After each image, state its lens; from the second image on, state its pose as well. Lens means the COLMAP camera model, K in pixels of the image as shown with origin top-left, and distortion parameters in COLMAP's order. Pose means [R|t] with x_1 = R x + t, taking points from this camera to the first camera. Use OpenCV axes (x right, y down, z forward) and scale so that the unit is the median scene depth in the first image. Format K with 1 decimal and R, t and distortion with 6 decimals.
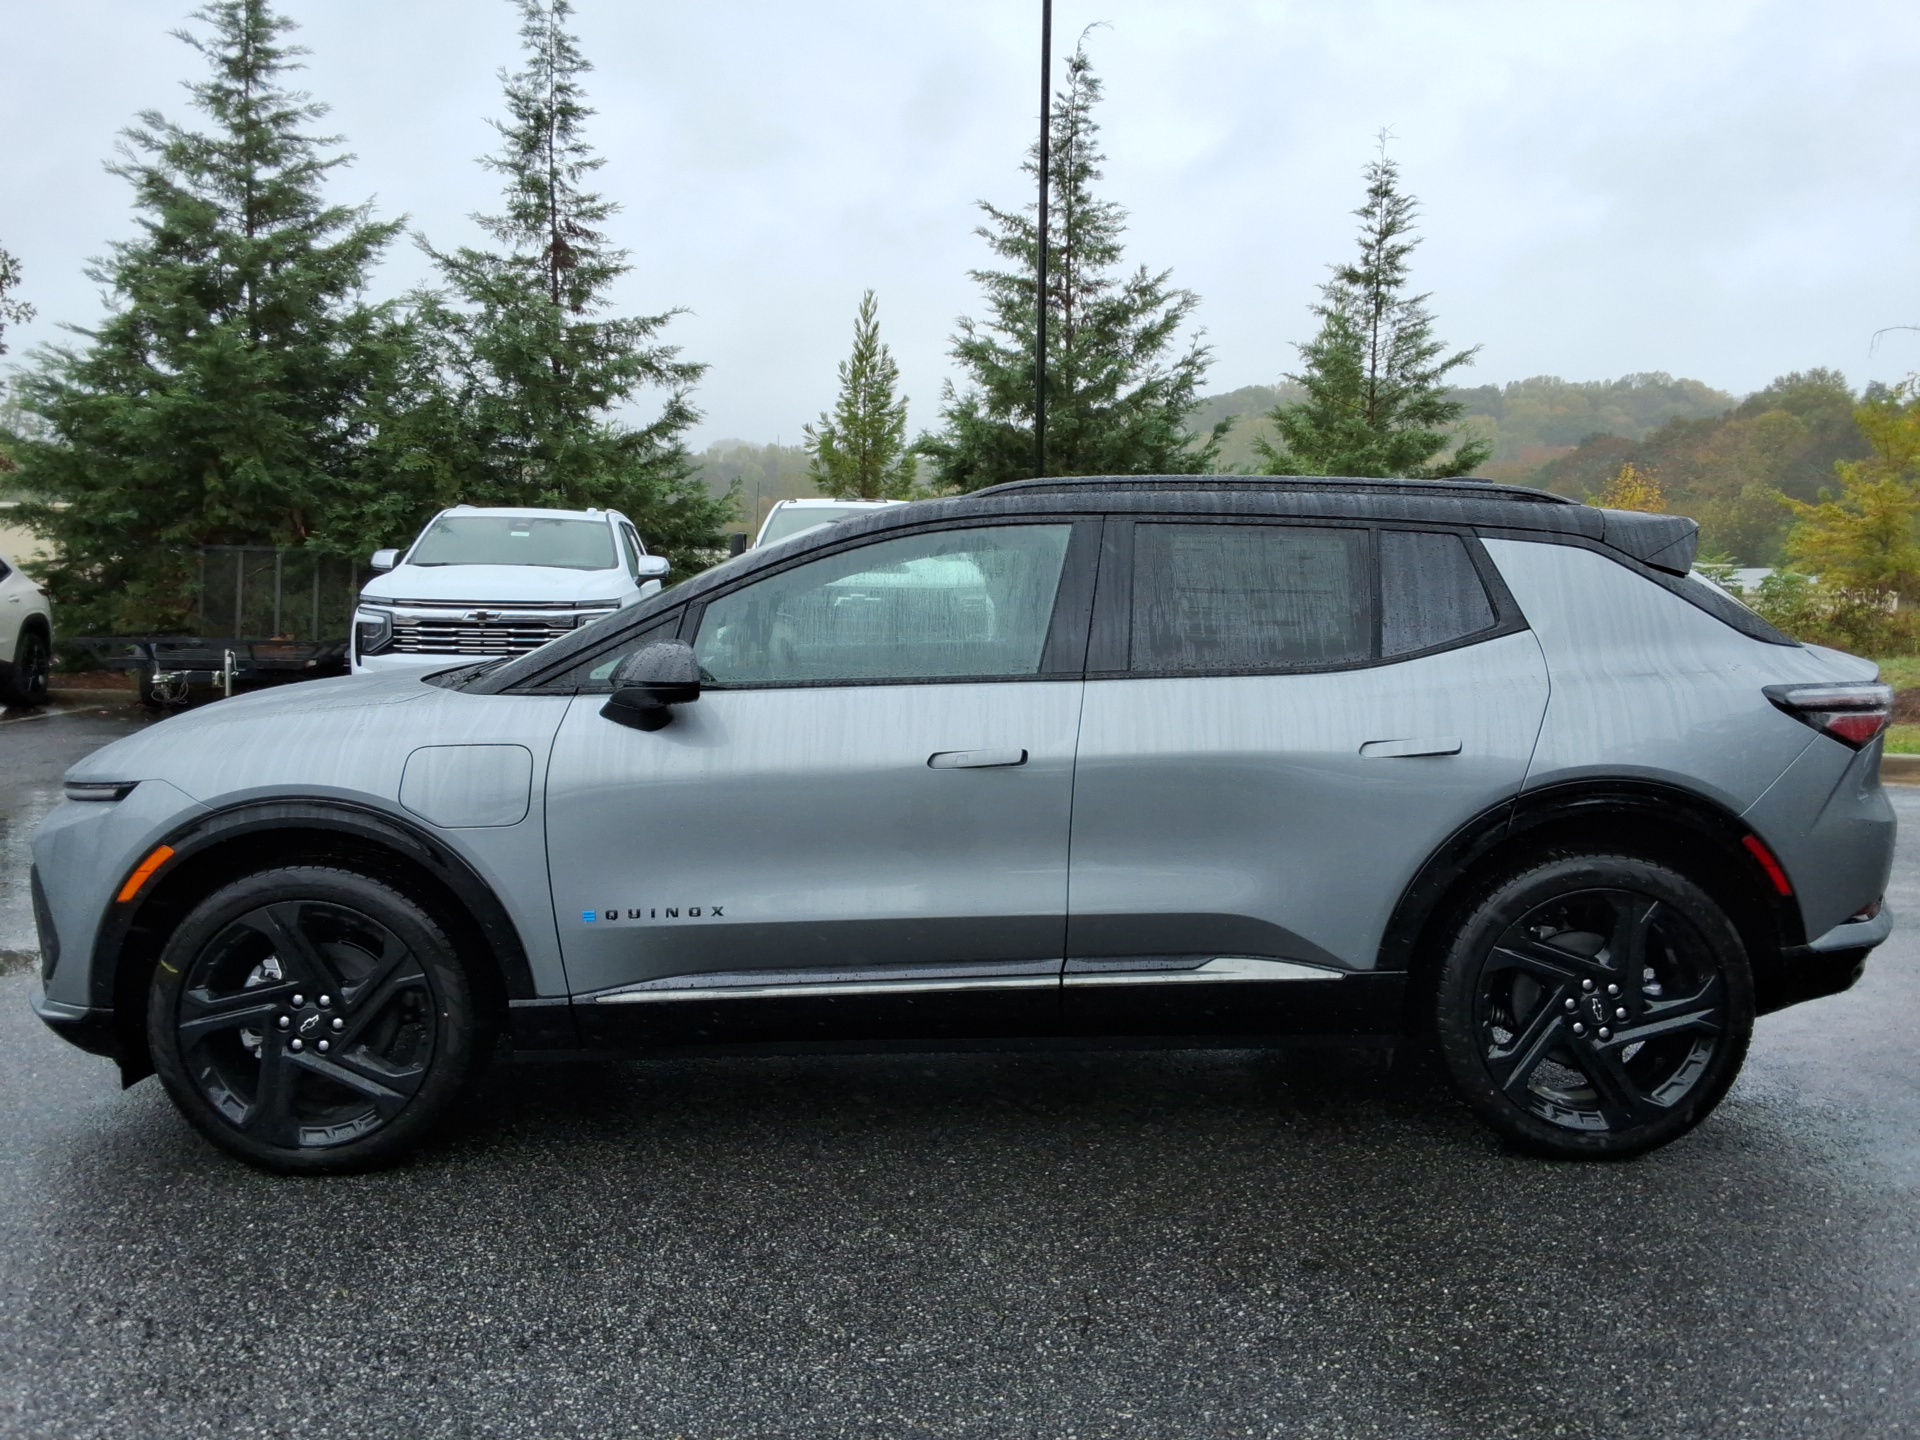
lens RADIAL K [[1544.7, 0, 985.2], [0, 1544.7, 719.4], [0, 0, 1]] dist [0.145463, -0.236890]
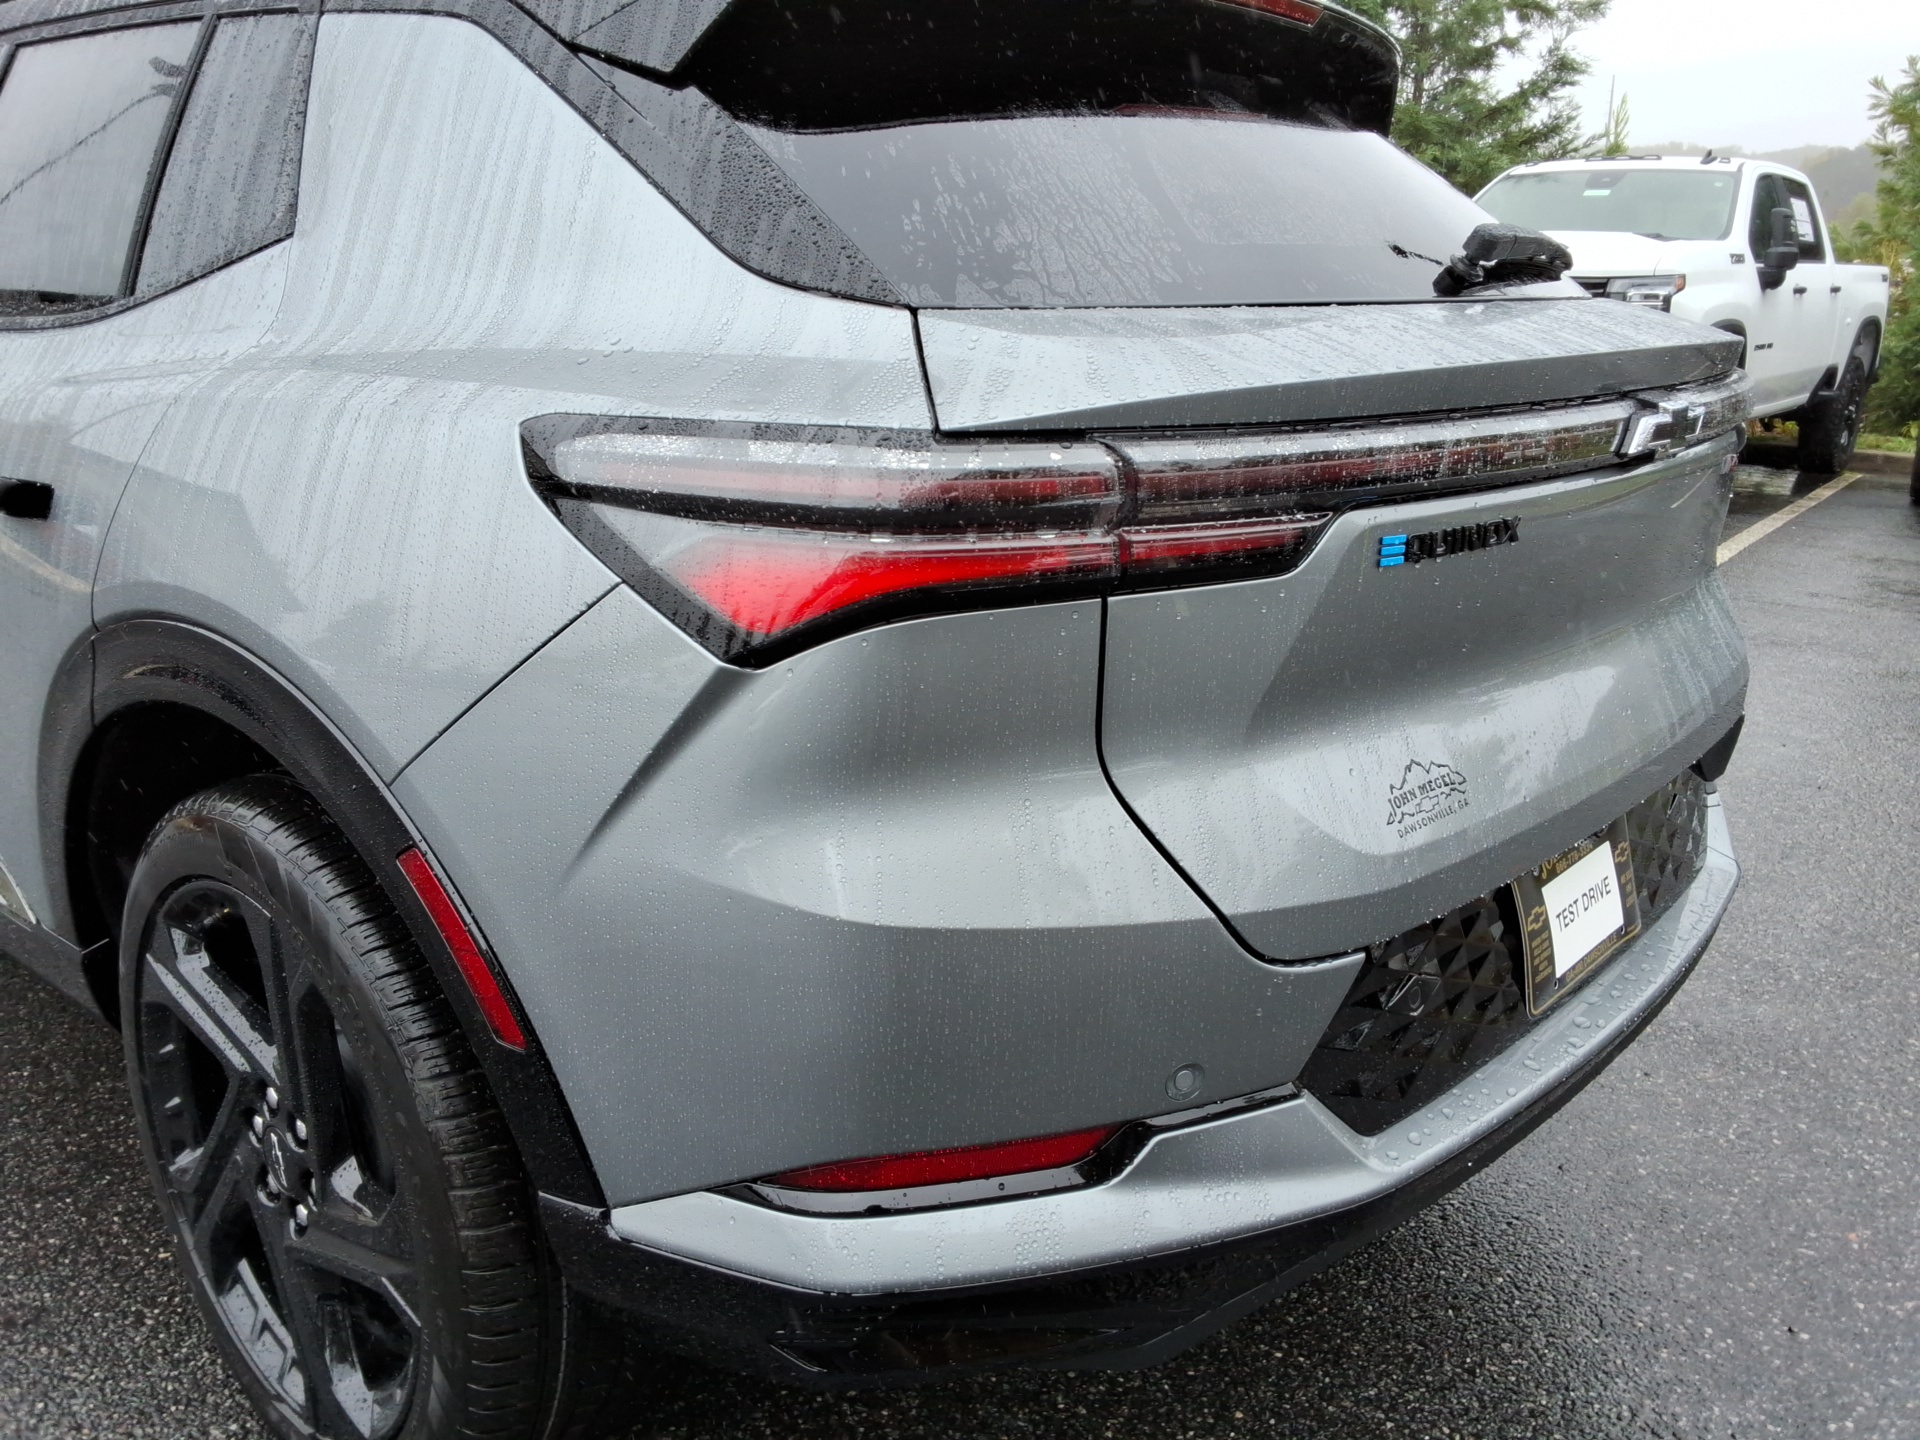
lens RADIAL K [[1535.3, 0, 978.5], [0, 1535.3, 712.8], [0, 0, 1]] dist [0.132383, -0.198484]
pose [[0.735721, 0.185626, -0.651351, 0.749531], [-0.073950, 0.977975, 0.195180, -0.029343], [0.673236, -0.095431, 0.733244, 0.793151]]
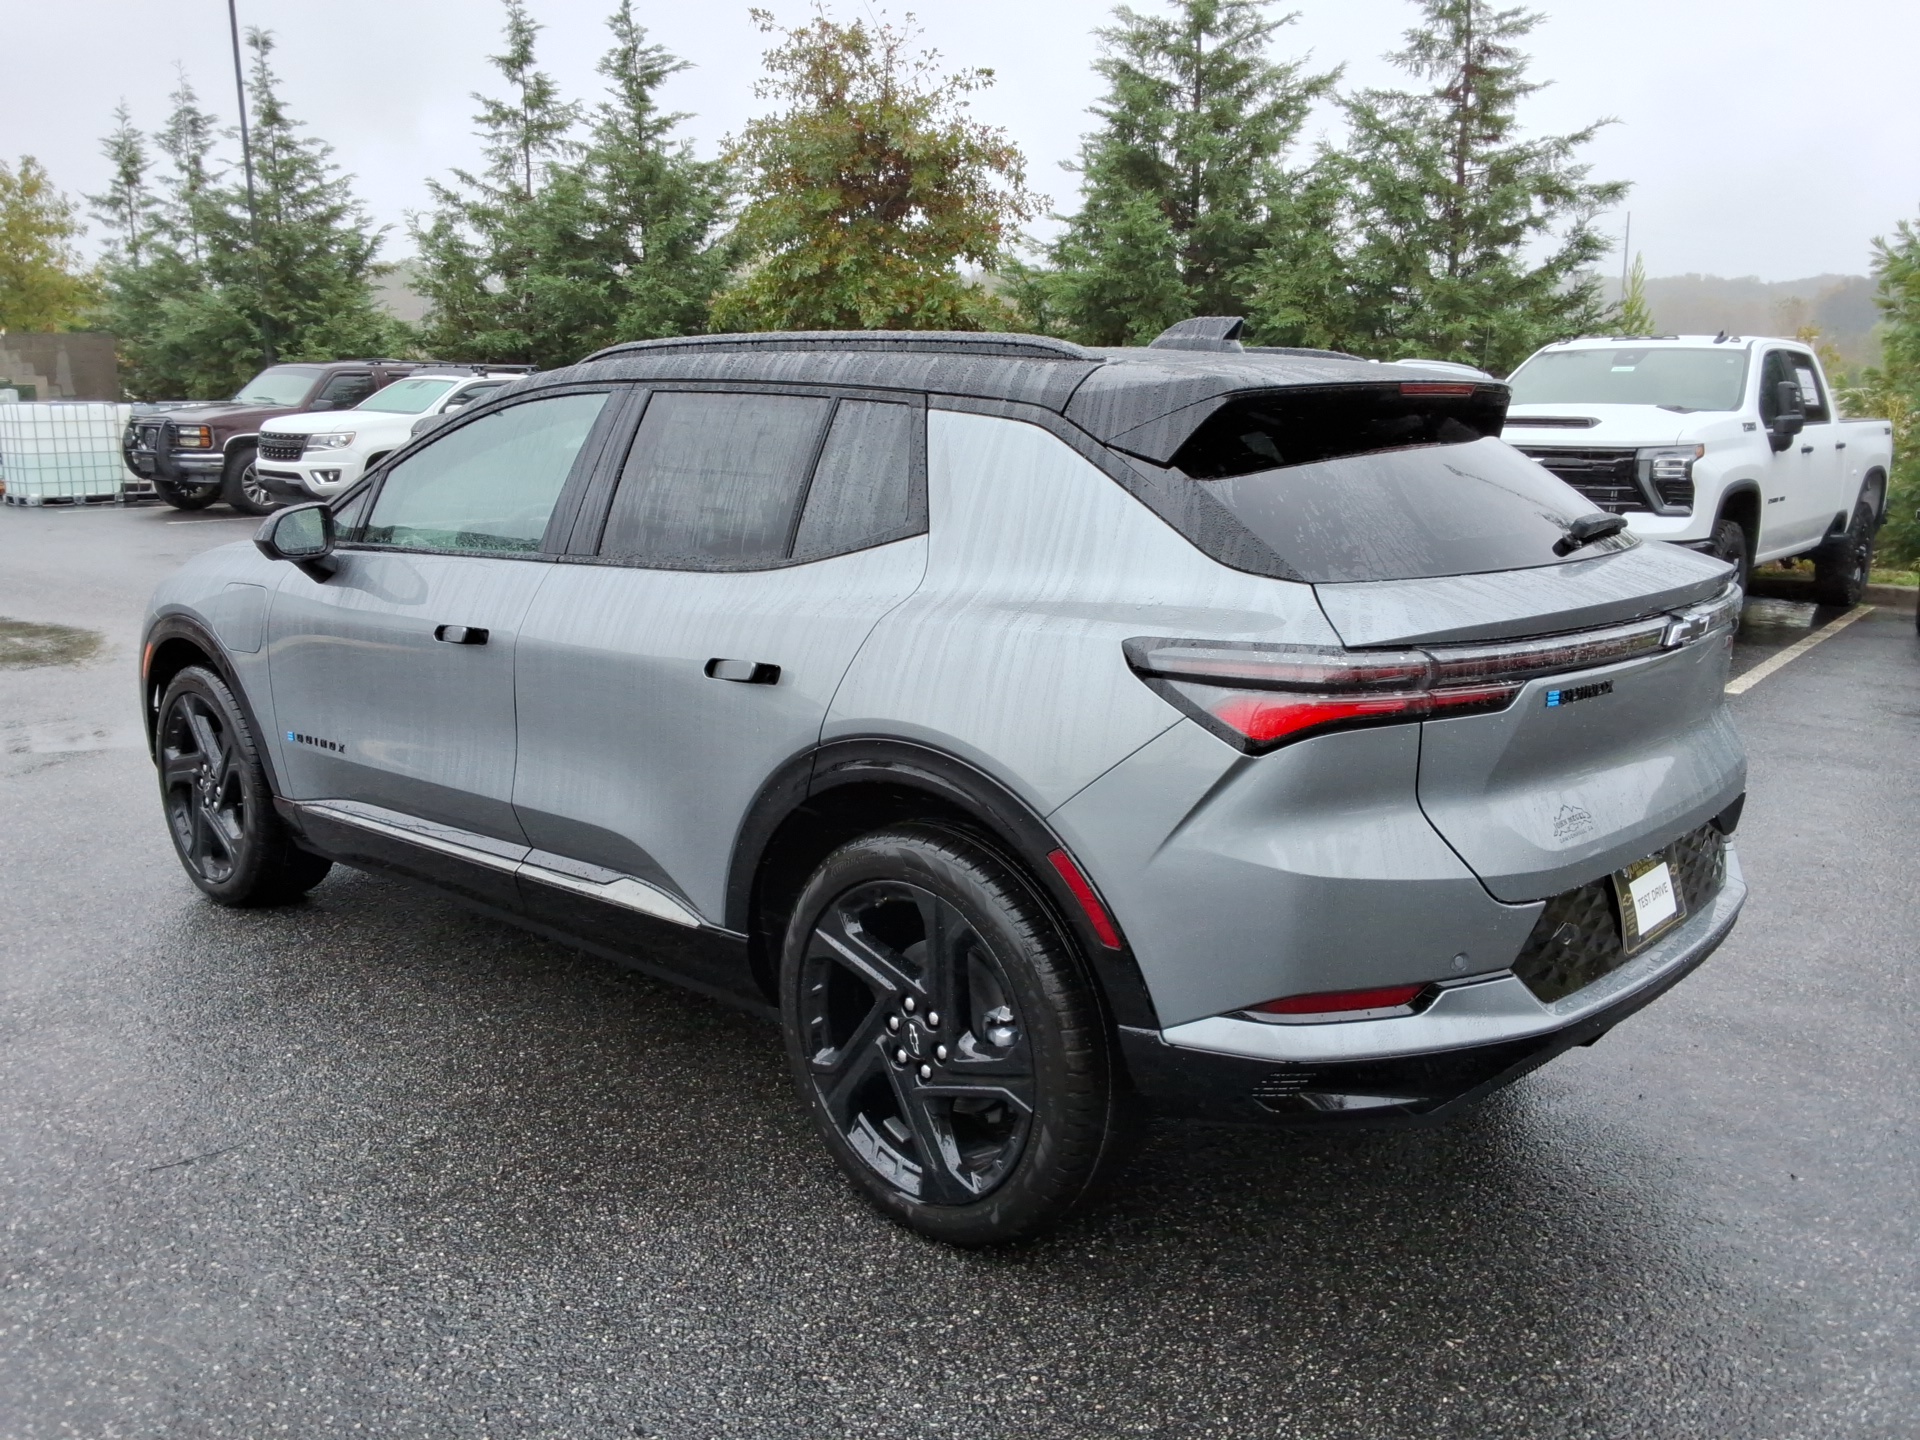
lens RADIAL K [[1535.3, 0, 978.5], [0, 1535.3, 712.8], [0, 0, 1]] dist [0.132383, -0.198484]
pose [[0.723067, 0.127289, -0.678950, 0.861362], [-0.064312, 0.991012, 0.117302, -0.059490], [0.687778, -0.041152, 0.724754, 0.466959]]
